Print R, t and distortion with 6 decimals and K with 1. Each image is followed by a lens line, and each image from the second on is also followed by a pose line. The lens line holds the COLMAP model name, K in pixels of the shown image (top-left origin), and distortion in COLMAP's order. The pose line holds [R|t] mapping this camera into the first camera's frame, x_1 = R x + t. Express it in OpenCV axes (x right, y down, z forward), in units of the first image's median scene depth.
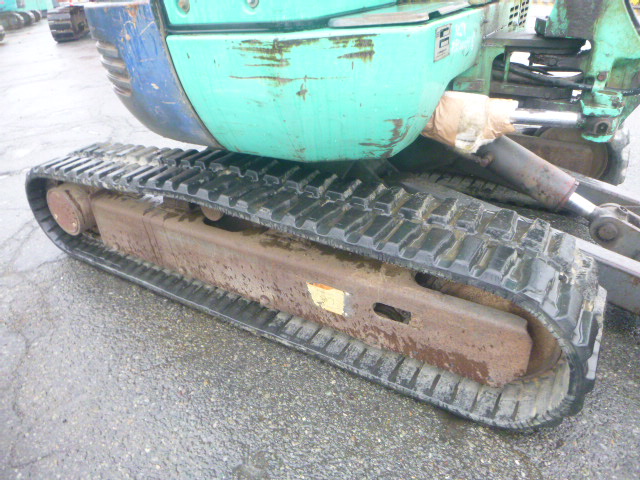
lens RADIAL K [[465.6, 0, 323.0], [0, 465.6, 242.1], [0, 0, 1]] dist [-0.051310, 0.003439]
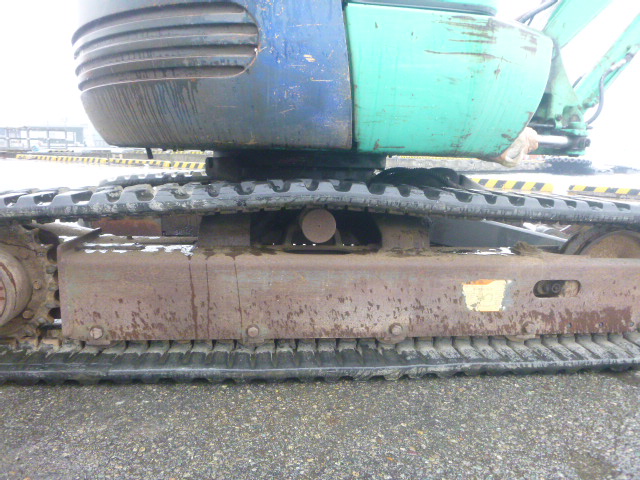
lens RADIAL K [[465.6, 0, 322.1], [0, 465.6, 240.1], [0, 0, 1]] dist [-0.051310, 0.003439]
pose [[0.772308, -0.027230, 0.634665, -0.902657], [0.247882, 0.932797, -0.261620, 0.193762], [-0.584889, 0.359373, 0.727156, 0.509652]]
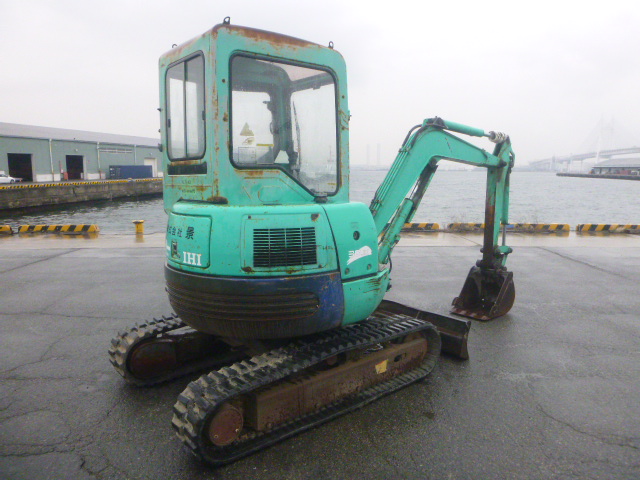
lens RADIAL K [[465.6, 0, 319.1], [0, 465.6, 239.2], [0, 0, 1]] dist [-0.051310, 0.003439]
pose [[0.316918, -0.065243, 0.946206, -2.677434], [0.472353, 0.875966, -0.097808, -0.445329], [-0.822463, 0.477941, 0.308427, 0.166170]]
